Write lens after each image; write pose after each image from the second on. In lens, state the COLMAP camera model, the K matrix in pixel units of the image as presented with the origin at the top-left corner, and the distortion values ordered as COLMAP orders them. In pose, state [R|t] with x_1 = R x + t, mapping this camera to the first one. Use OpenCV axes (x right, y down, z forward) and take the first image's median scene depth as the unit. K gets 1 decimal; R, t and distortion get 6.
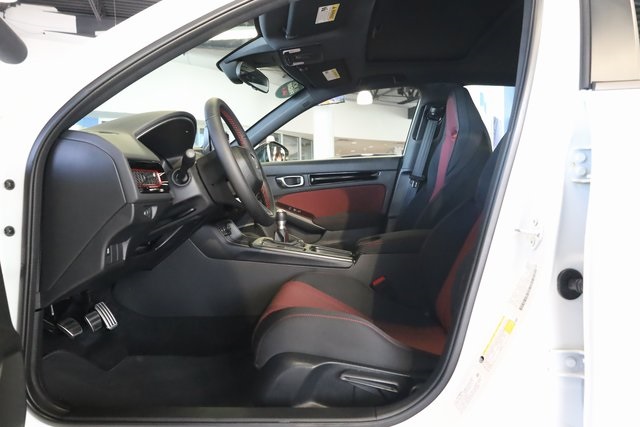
lens RADIAL K [[433.3, 0, 319.8], [0, 433.3, 217.5], [0, 0, 1]] dist [-0.003143, 0.004838]
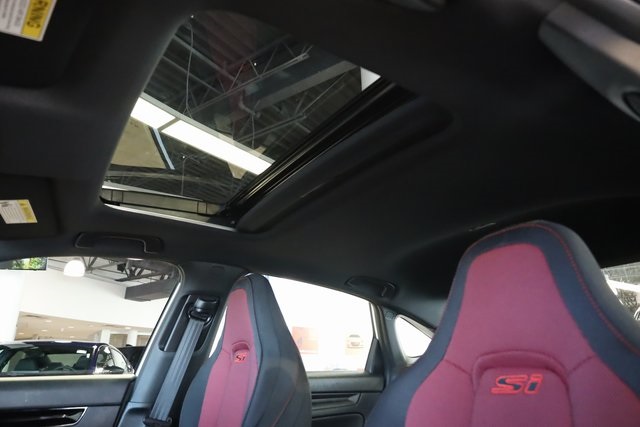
lens RADIAL K [[433.3, 0, 324.8], [0, 433.3, 213.5], [0, 0, 1]] dist [-0.003143, 0.004838]
pose [[0.803553, 0.220713, 0.552800, 0.030036], [0.029128, 0.913019, -0.406876, -0.101406], [-0.594520, 0.343048, 0.727230, 0.370741]]
